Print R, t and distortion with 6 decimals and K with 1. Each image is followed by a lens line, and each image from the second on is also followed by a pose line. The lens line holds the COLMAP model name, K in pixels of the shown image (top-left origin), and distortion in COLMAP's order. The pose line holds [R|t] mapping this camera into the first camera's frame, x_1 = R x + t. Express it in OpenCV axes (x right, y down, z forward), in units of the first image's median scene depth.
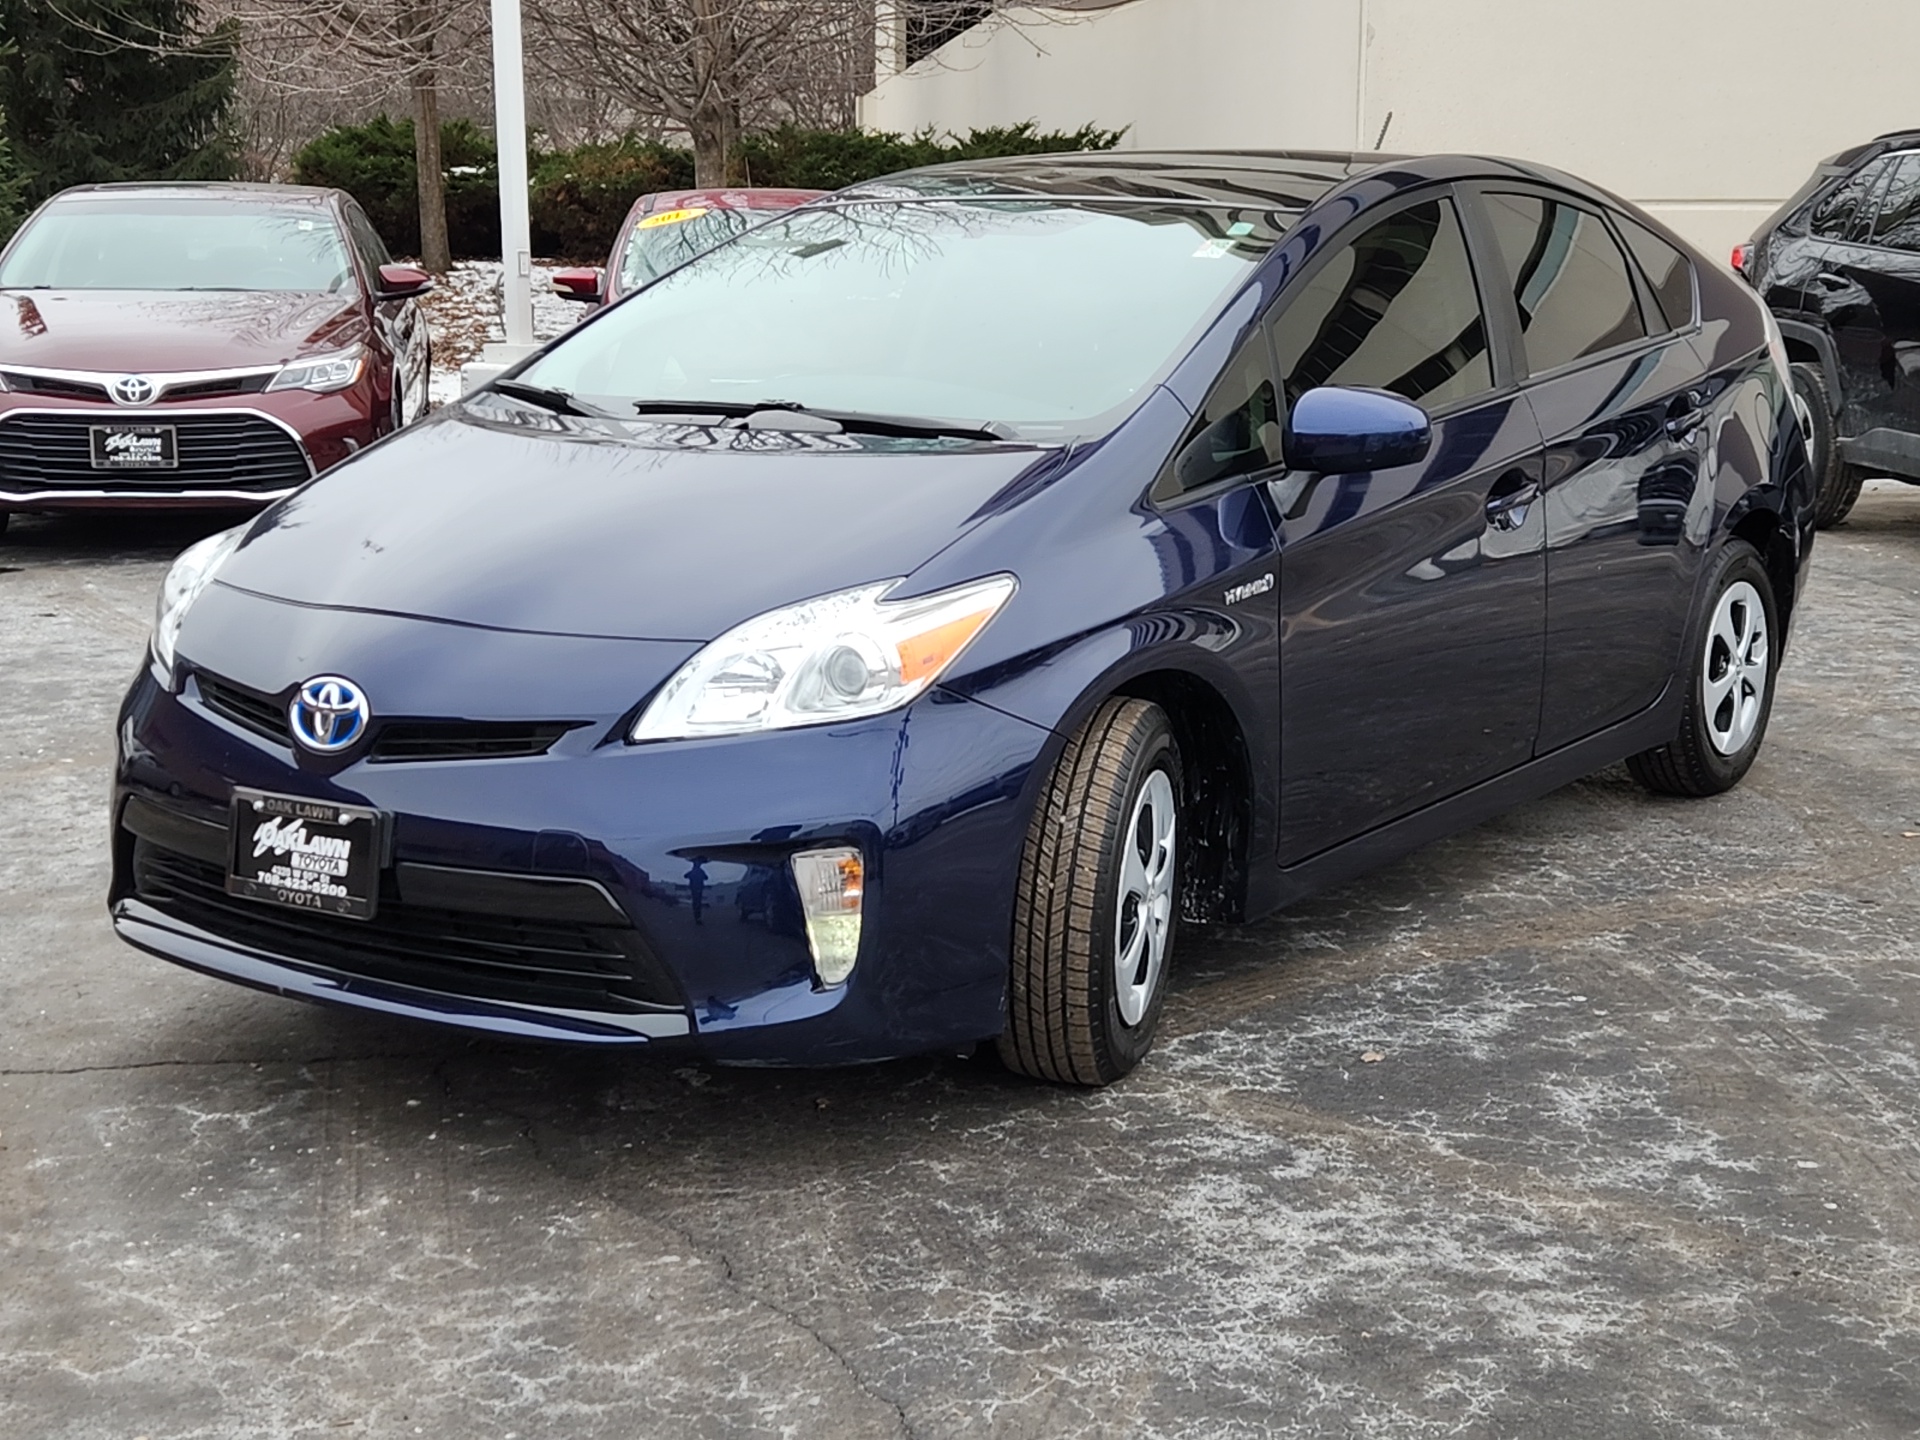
lens RADIAL K [[2667.3, 0, 1000.3], [0, 2667.3, 721.2], [0, 0, 1]] dist [0.102174, -0.018396]
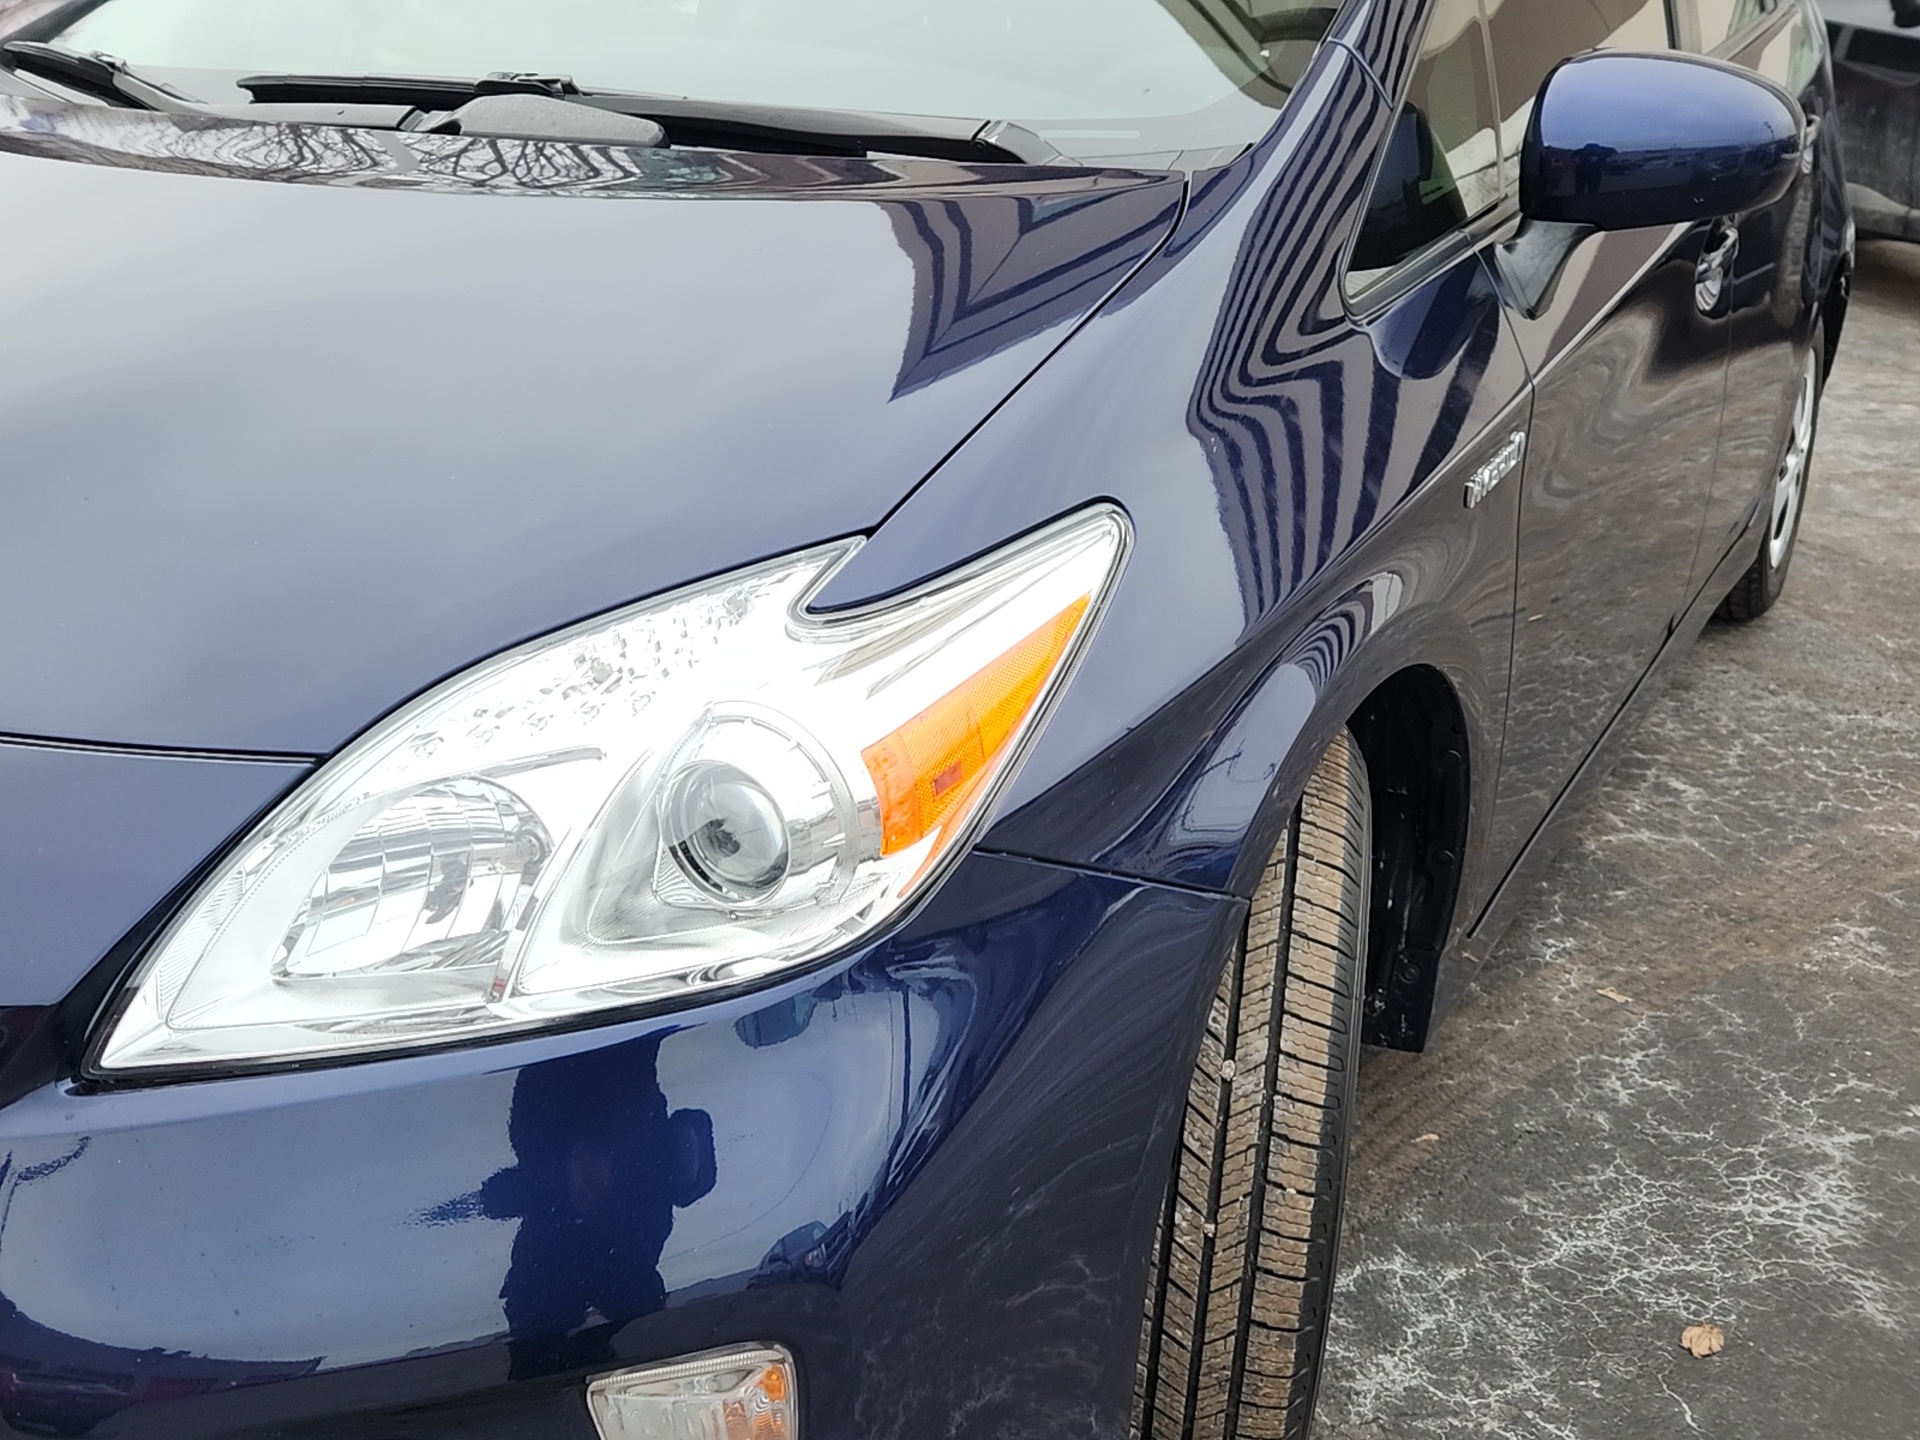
lens RADIAL K [[2023.0, 0, 994.1], [0, 2023.0, 711.8], [0, 0, 1]] dist [0.141651, -0.168622]
pose [[0.993194, -0.029613, 0.112647, -0.049853], [0.011516, 0.987367, 0.158029, -0.073019], [-0.115903, -0.155656, 0.980988, 0.693083]]
